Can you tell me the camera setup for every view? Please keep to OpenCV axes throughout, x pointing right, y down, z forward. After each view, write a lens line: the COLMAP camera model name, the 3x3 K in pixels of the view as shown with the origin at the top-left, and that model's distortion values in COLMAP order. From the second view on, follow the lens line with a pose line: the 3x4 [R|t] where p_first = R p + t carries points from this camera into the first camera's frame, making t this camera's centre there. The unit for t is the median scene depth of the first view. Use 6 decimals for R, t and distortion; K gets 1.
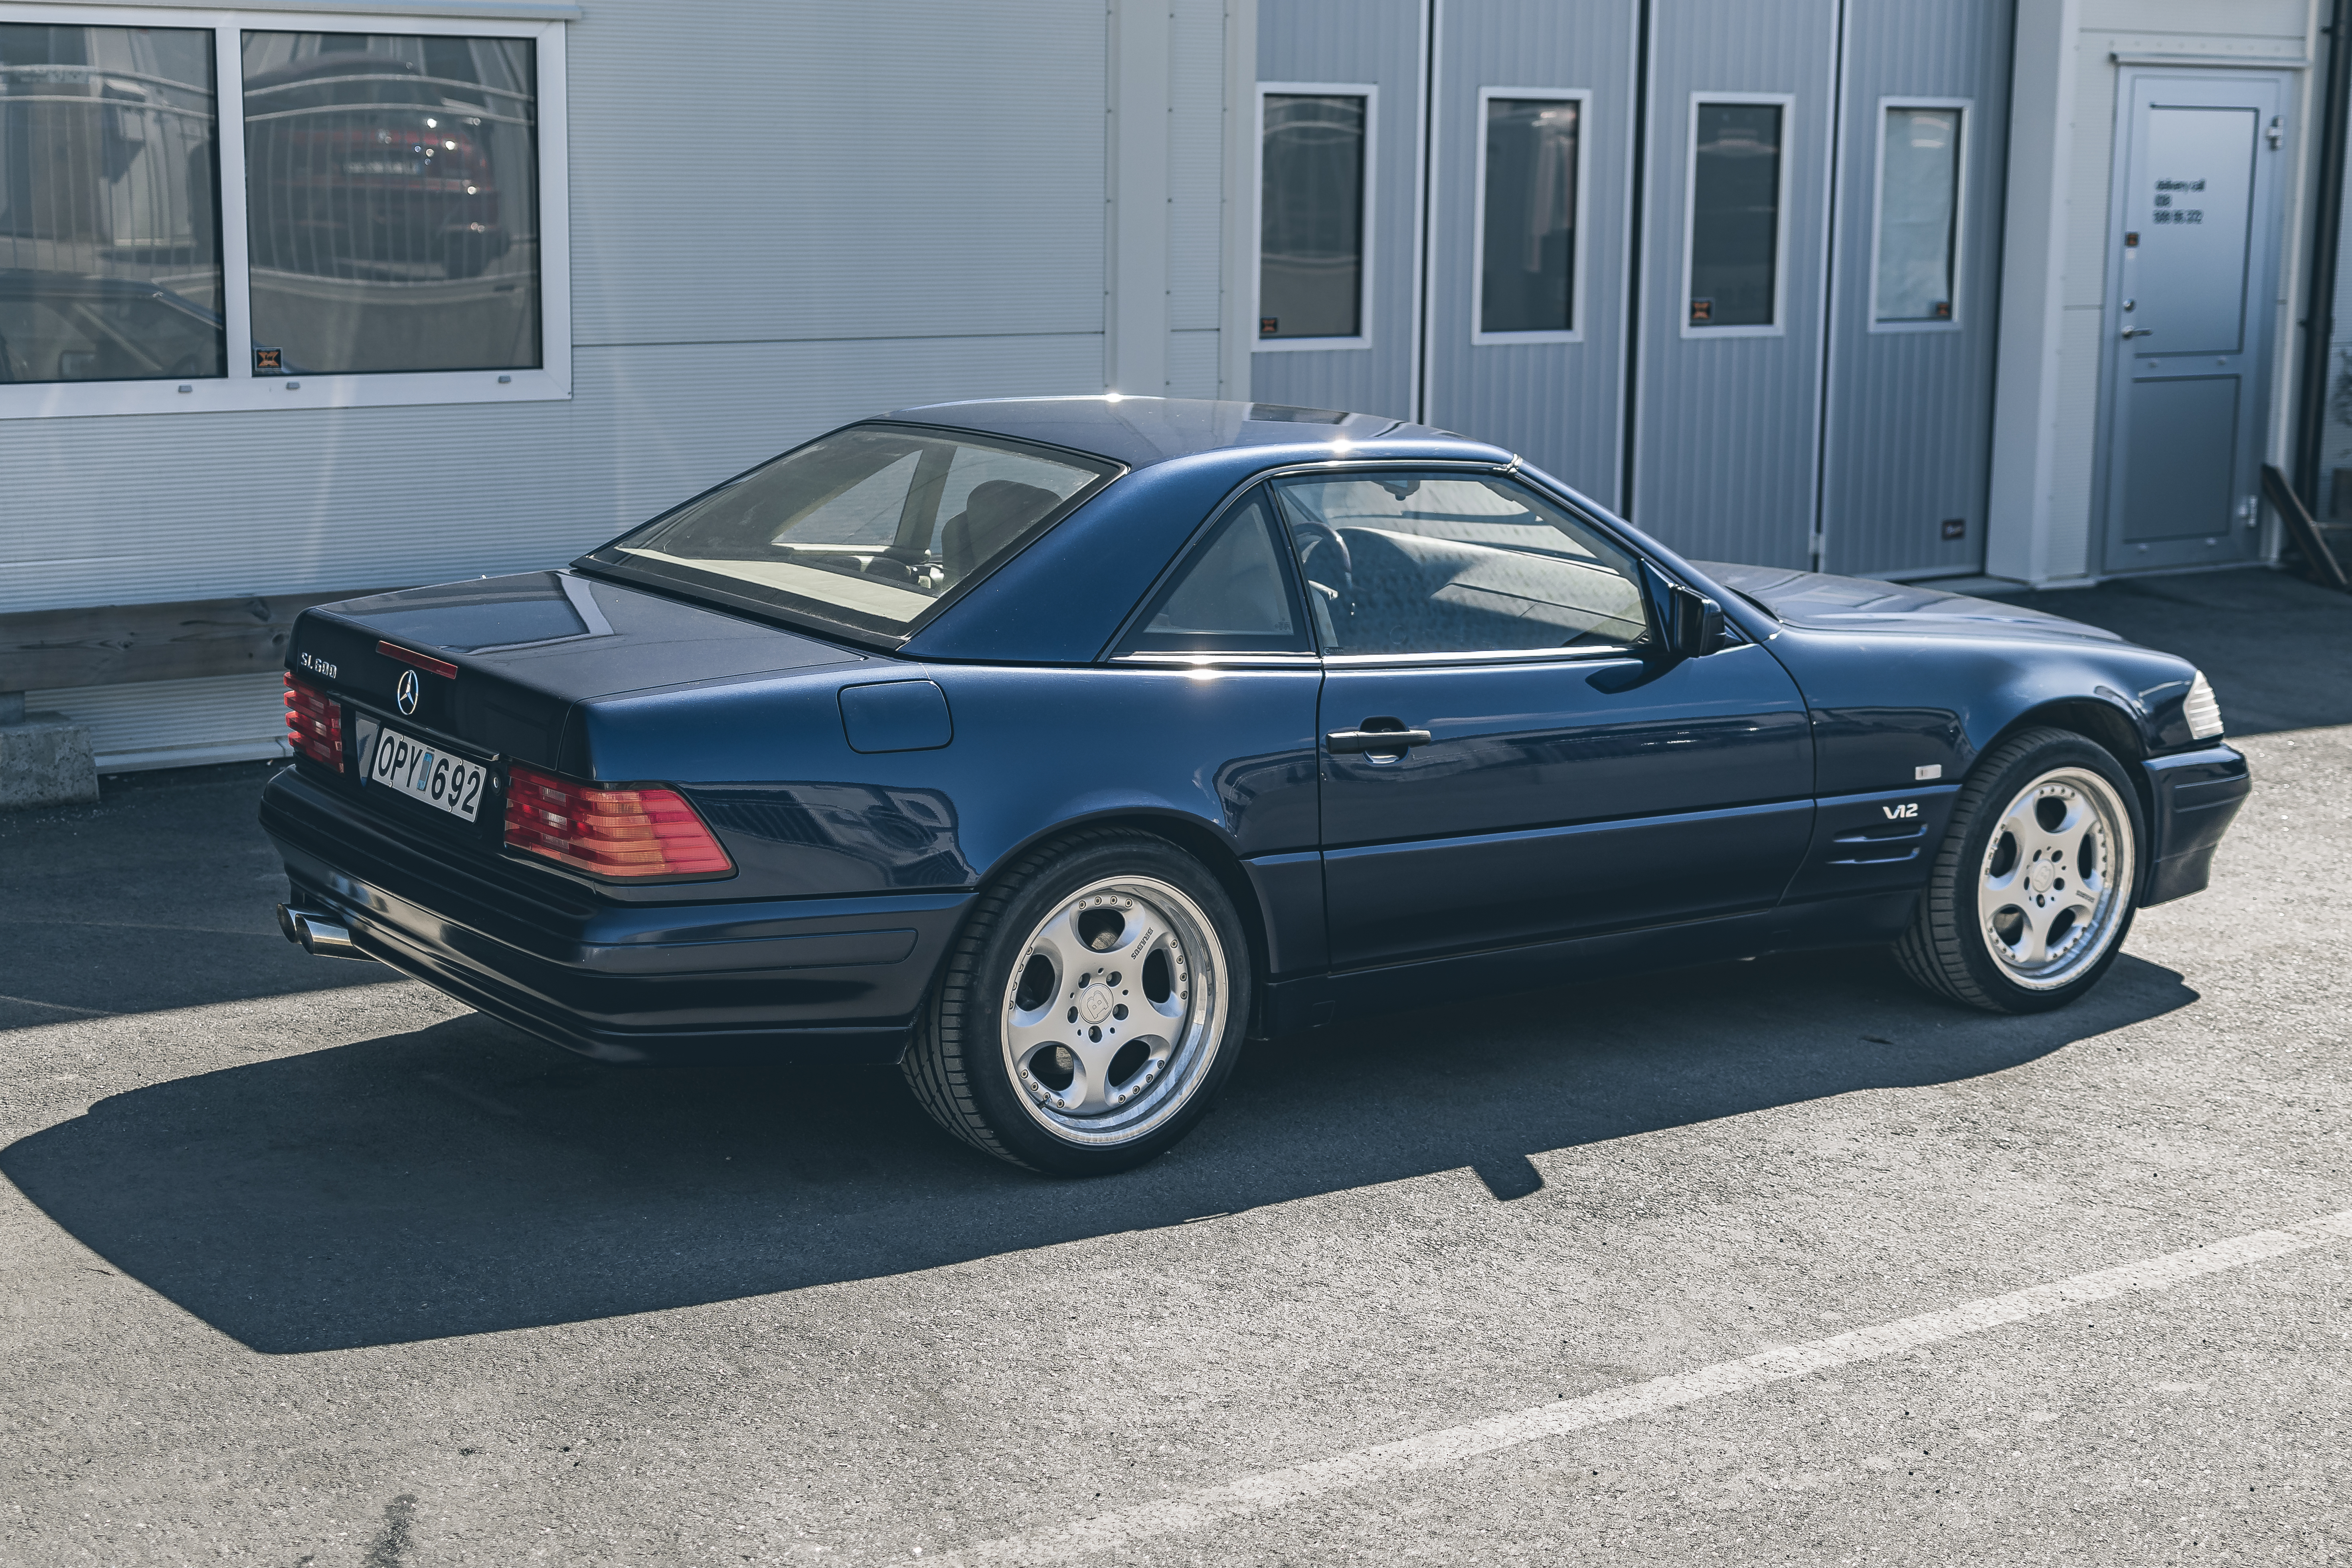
lens RADIAL K [[3519.3, 0, 1265.6], [0, 3519.3, 786.2], [0, 0, 1]] dist [0.005119, -0.045589]
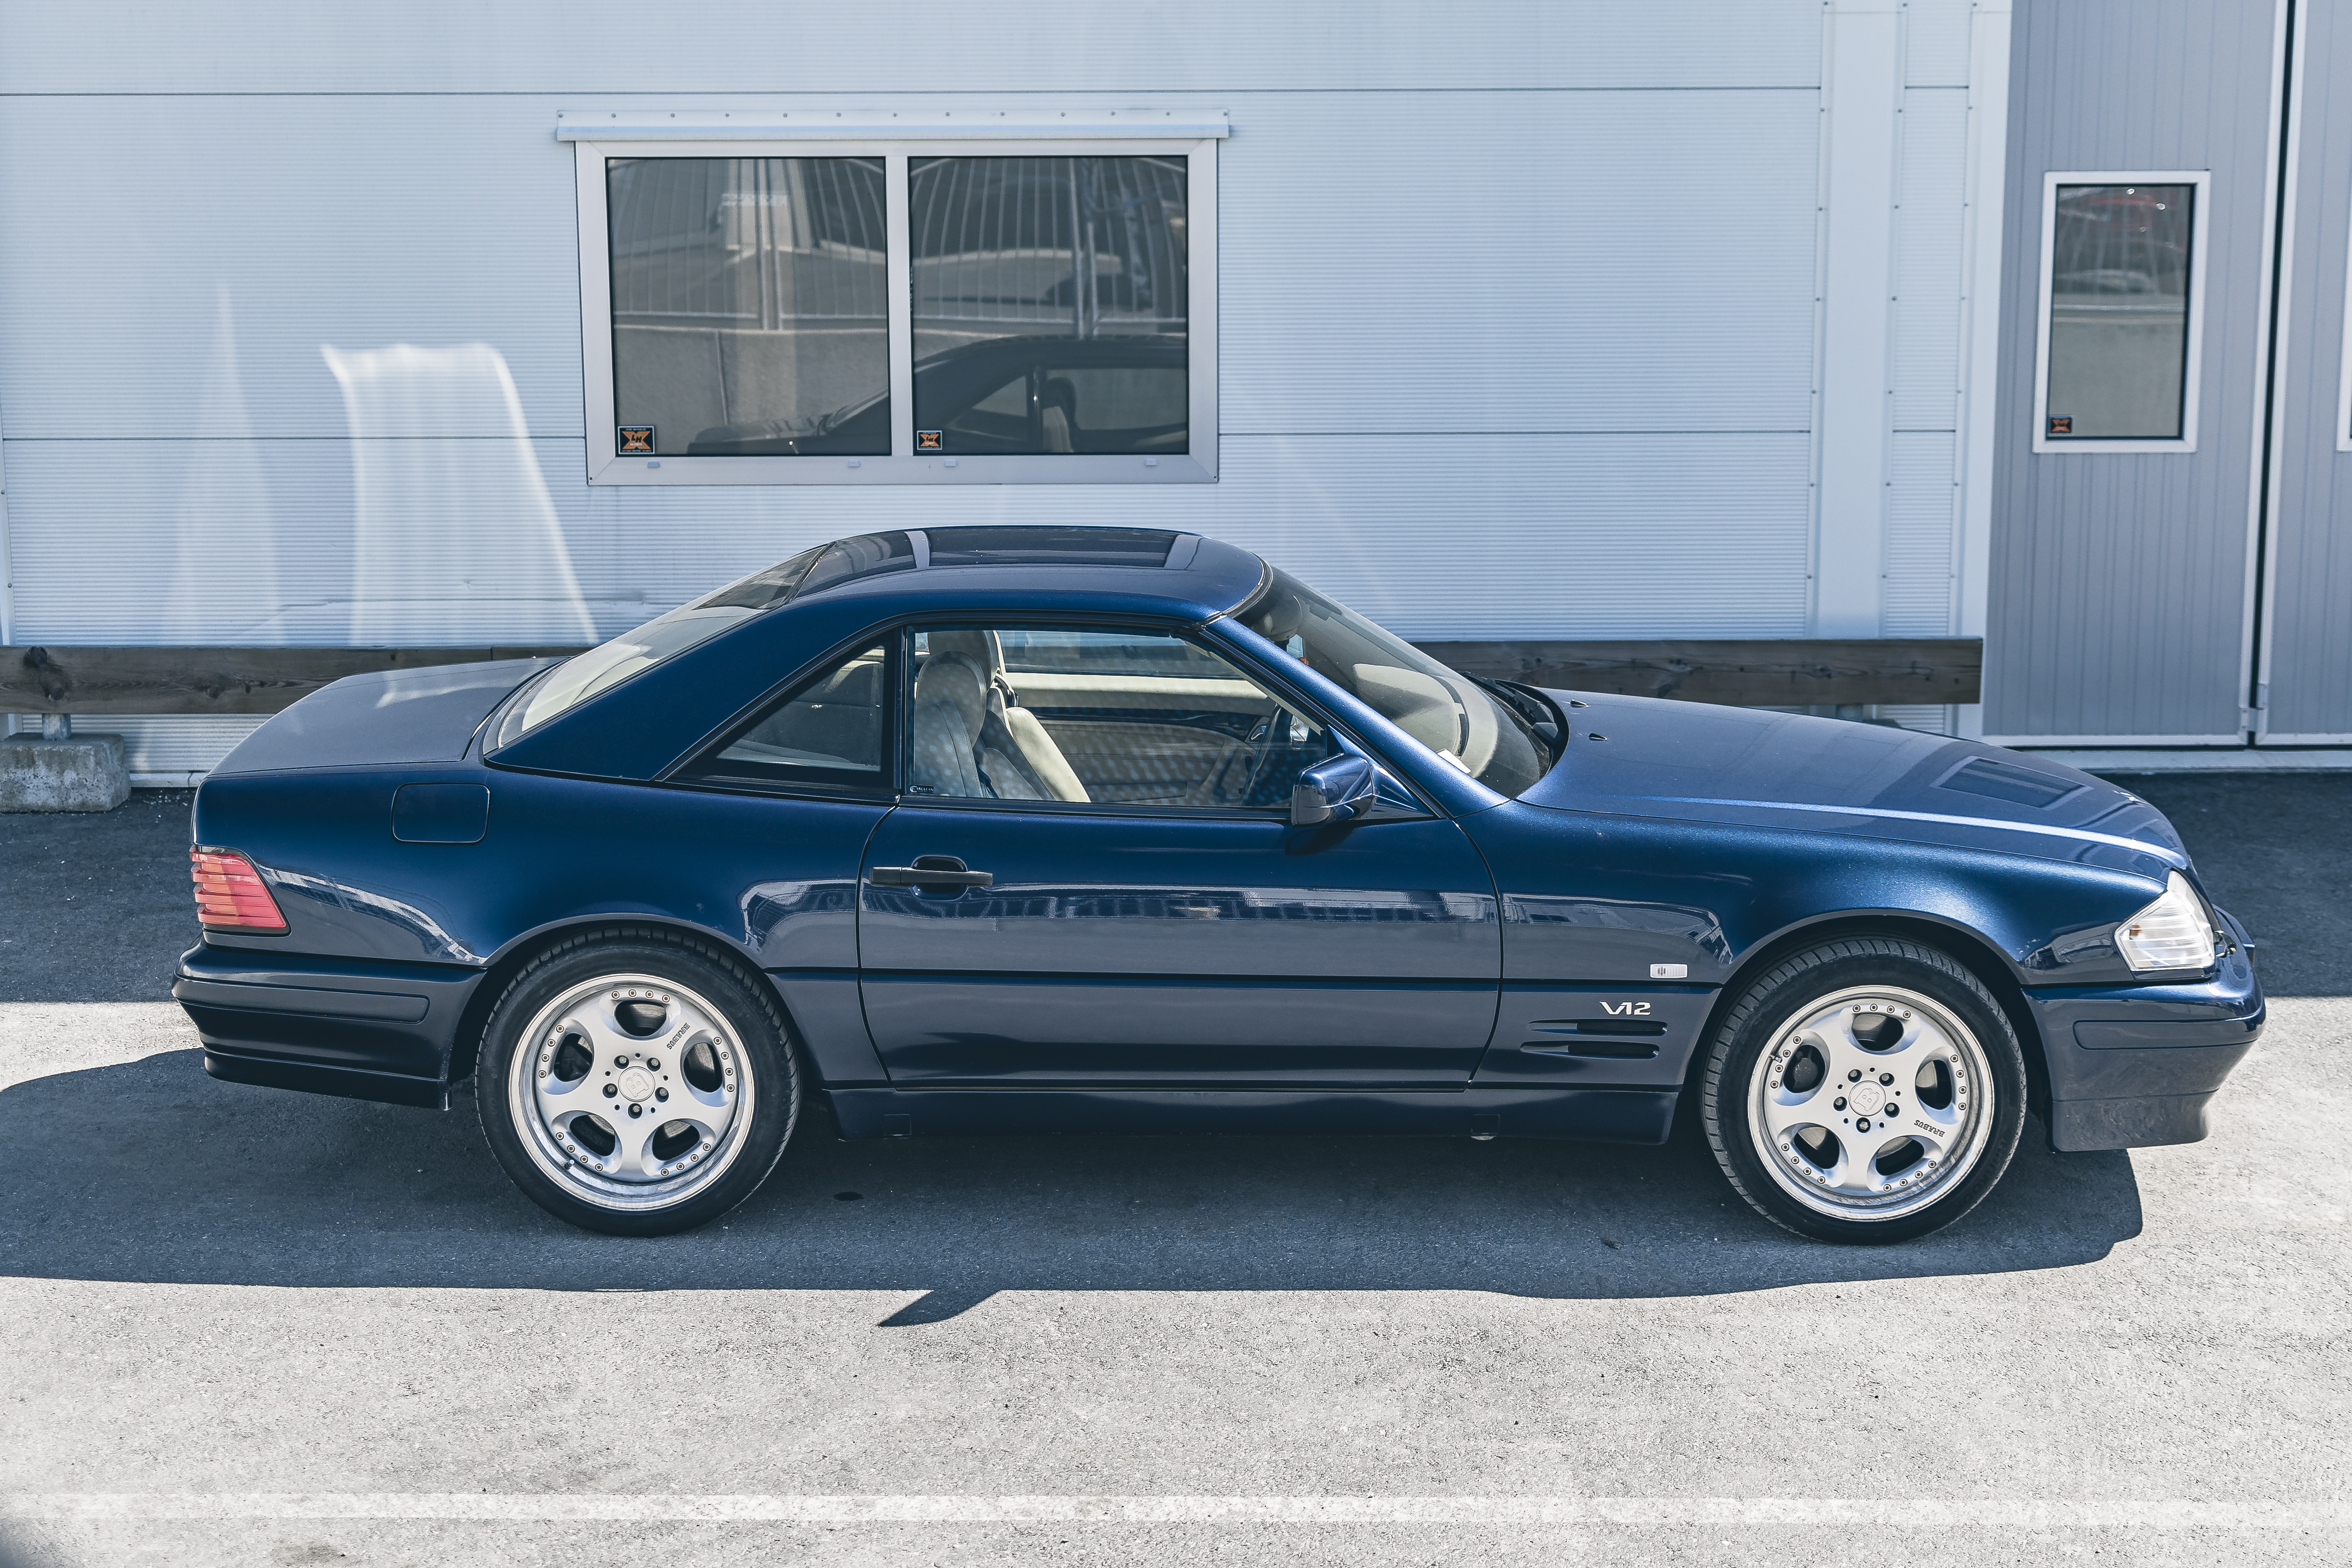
lens RADIAL K [[3519.1, 0, 1265.6], [0, 3519.1, 786.2], [0, 0, 1]] dist [0.005119, -0.045589]
pose [[0.818947, 0.091880, -0.566466, 0.631750], [-0.090973, 0.995403, 0.029932, -0.072021], [0.566612, 0.027020, 0.823541, 0.159786]]
